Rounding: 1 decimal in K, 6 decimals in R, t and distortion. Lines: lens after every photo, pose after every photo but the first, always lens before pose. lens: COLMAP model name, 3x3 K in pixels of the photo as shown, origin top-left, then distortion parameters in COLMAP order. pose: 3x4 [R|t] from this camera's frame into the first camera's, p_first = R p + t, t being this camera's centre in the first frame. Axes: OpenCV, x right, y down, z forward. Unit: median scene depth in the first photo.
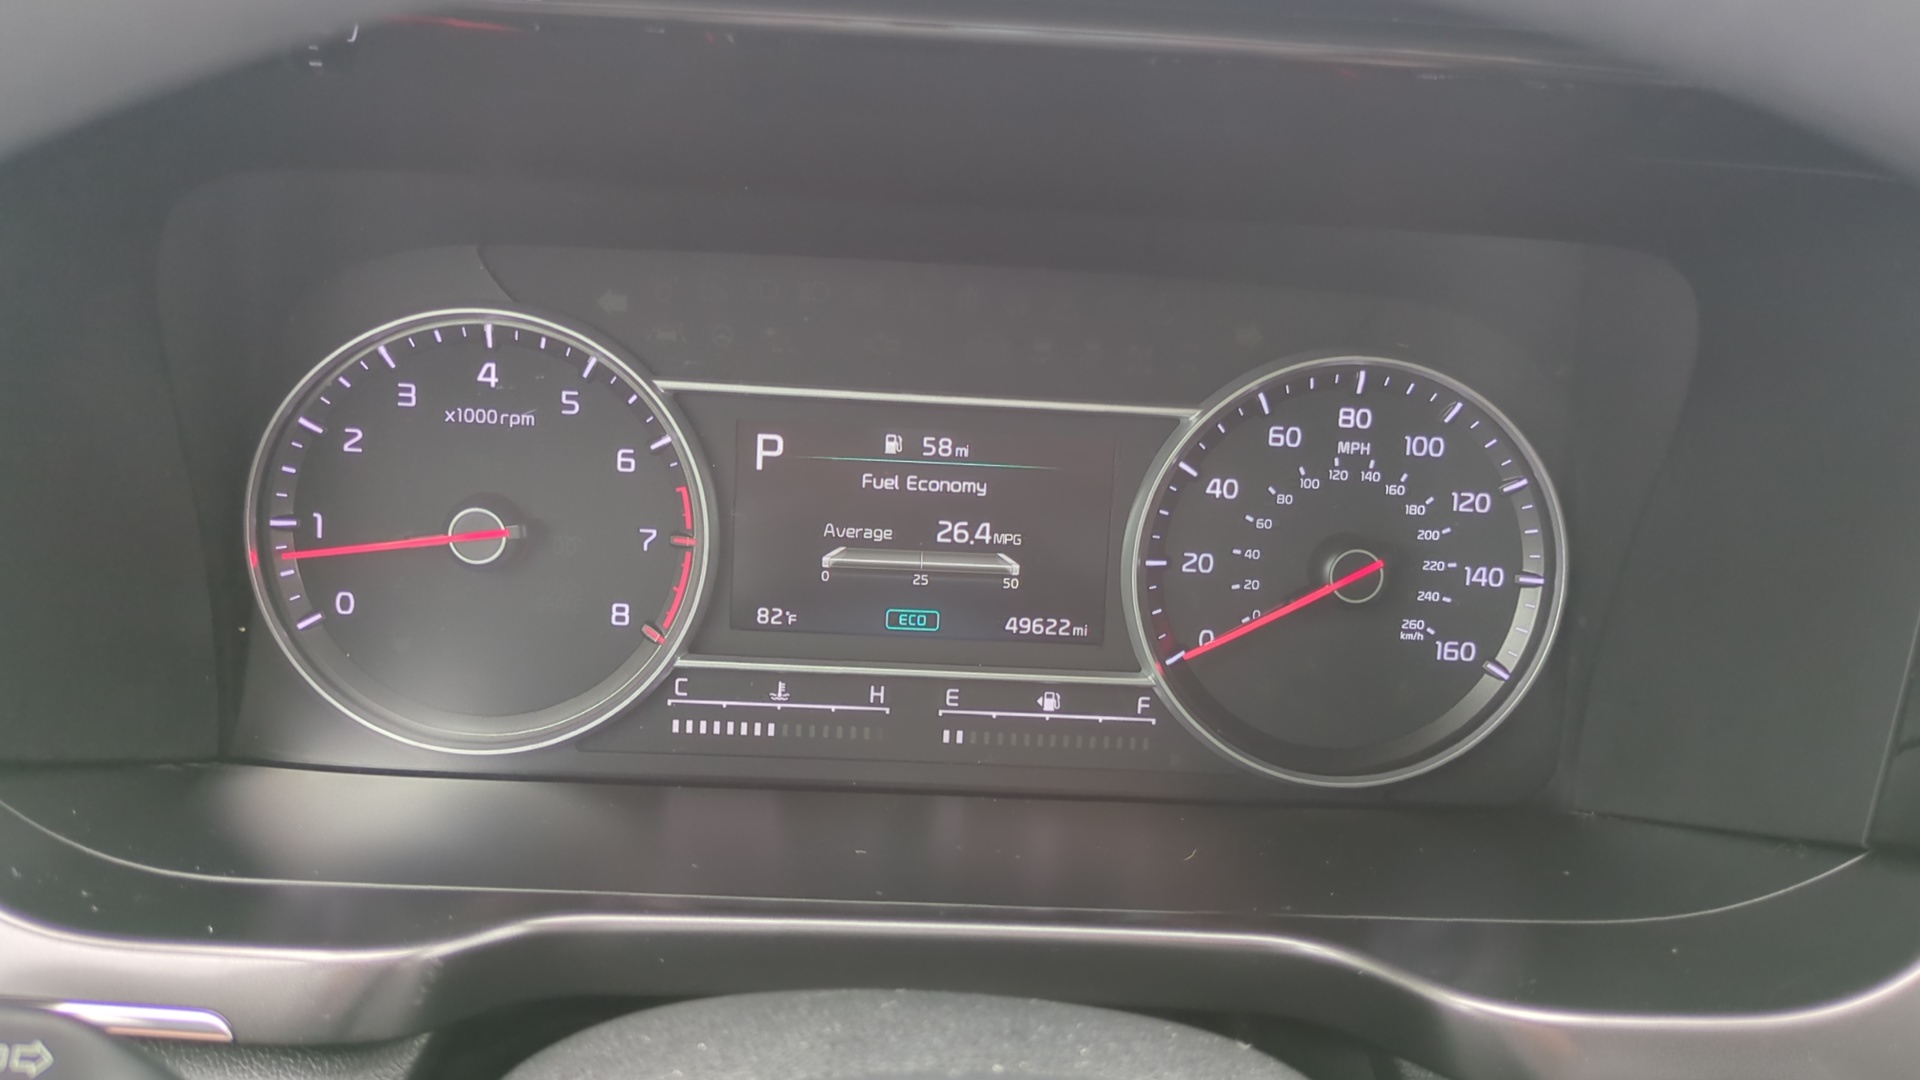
lens RADIAL K [[1598.8, 0, 954.2], [0, 1598.8, 529.3], [0, 0, 1]] dist [0.040499, -0.083687]
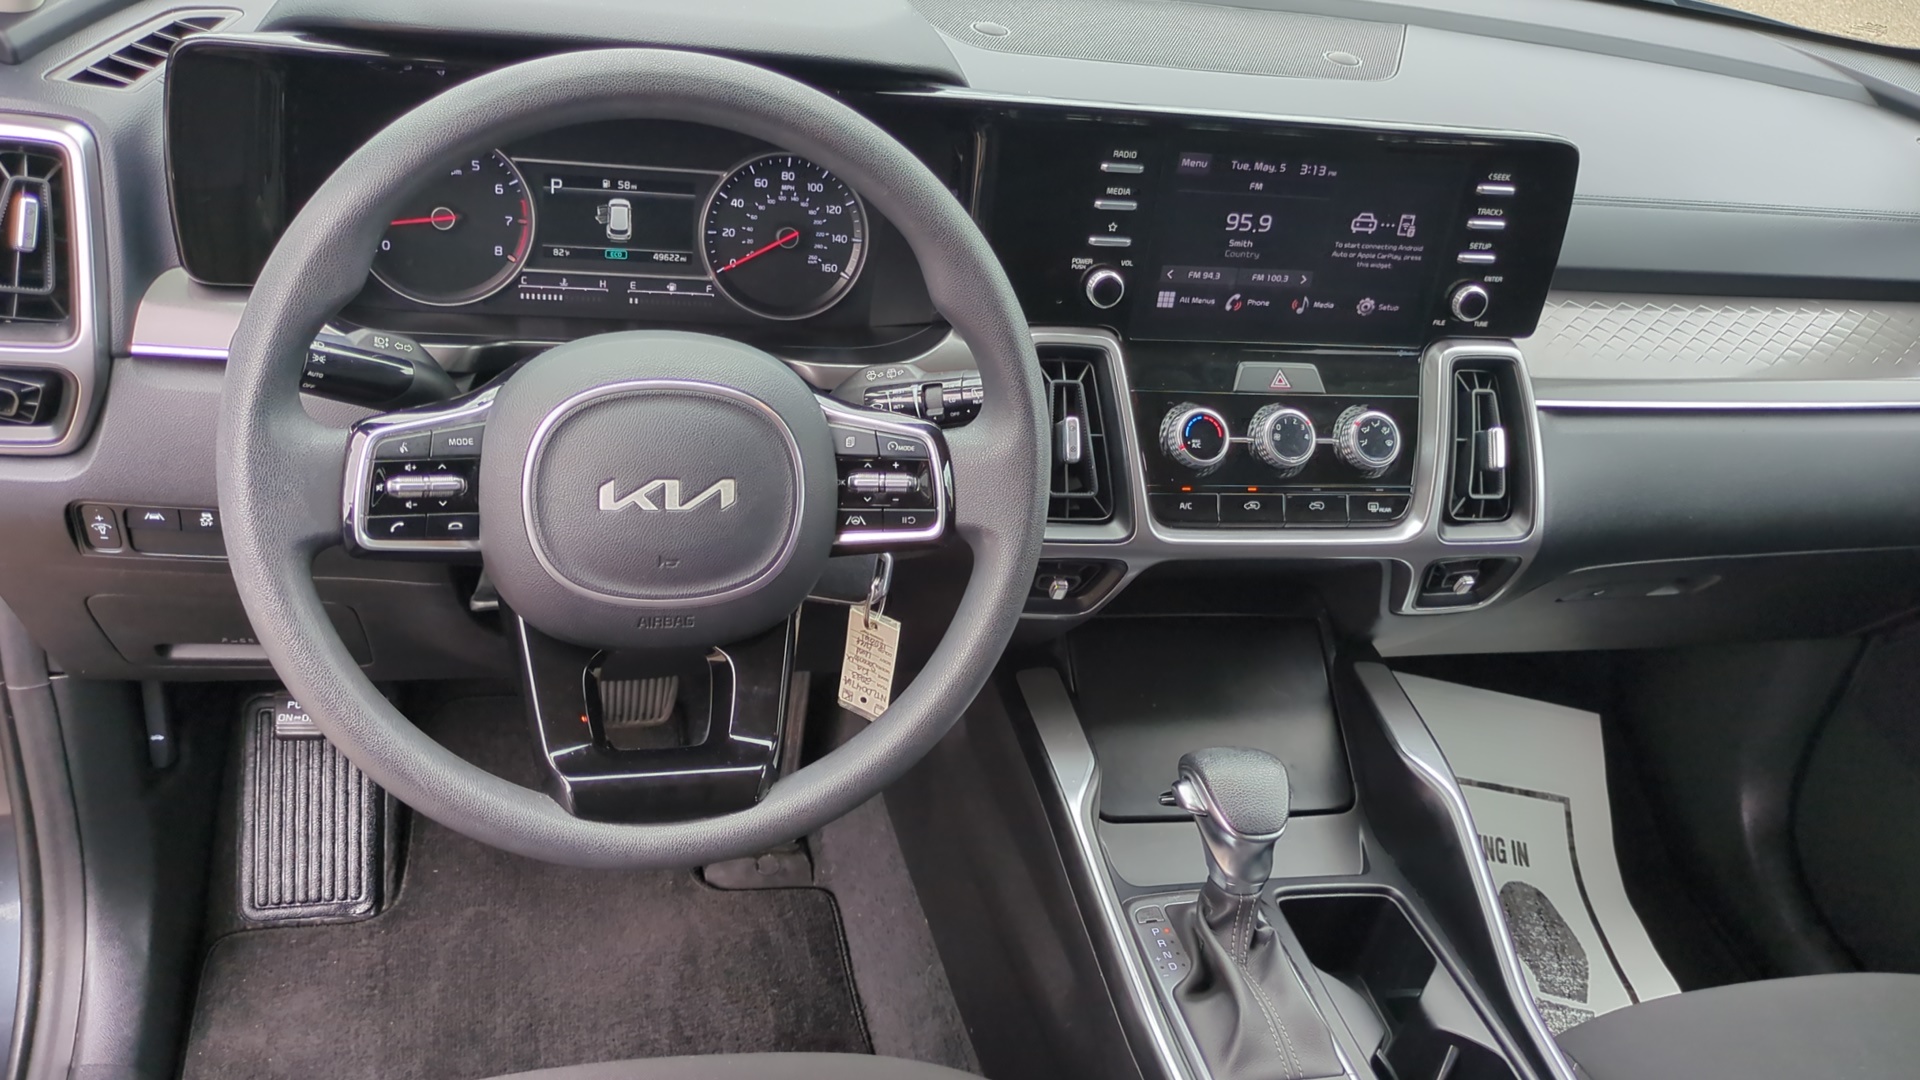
lens RADIAL K [[1598.8, 0, 954.2], [0, 1598.8, 529.3], [0, 0, 1]] dist [0.040499, -0.083687]
pose [[0.977081, -0.032318, 0.210402, -0.051222], [-0.006936, 0.983050, 0.183209, 0.015875], [-0.212756, -0.180469, 0.960295, -1.647847]]
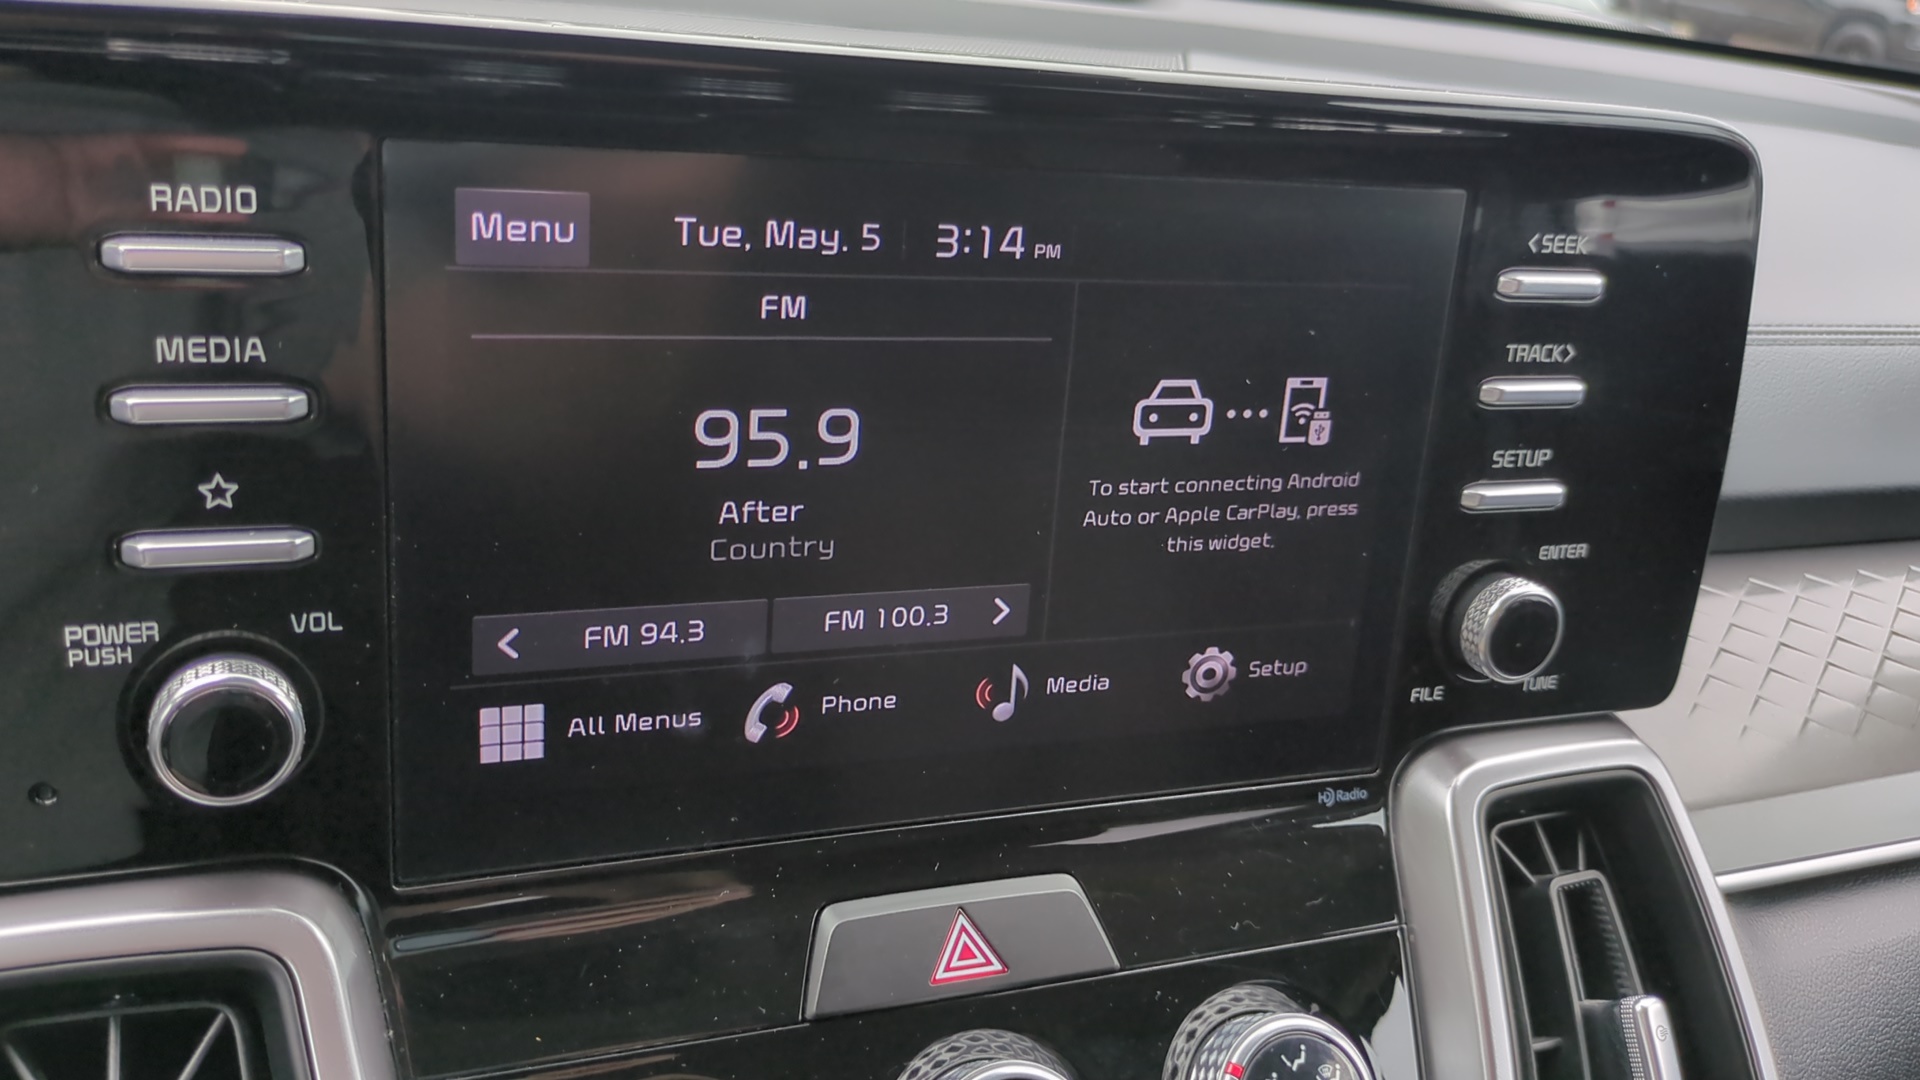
lens RADIAL K [[1598.8, 0, 954.2], [0, 1598.8, 529.3], [0, 0, 1]] dist [0.040499, -0.083687]
pose [[0.938576, -0.079967, 0.335679, 0.744687], [0.077763, 0.996771, 0.020026, 0.032040], [-0.336197, 0.007307, 0.941763, -0.004252]]
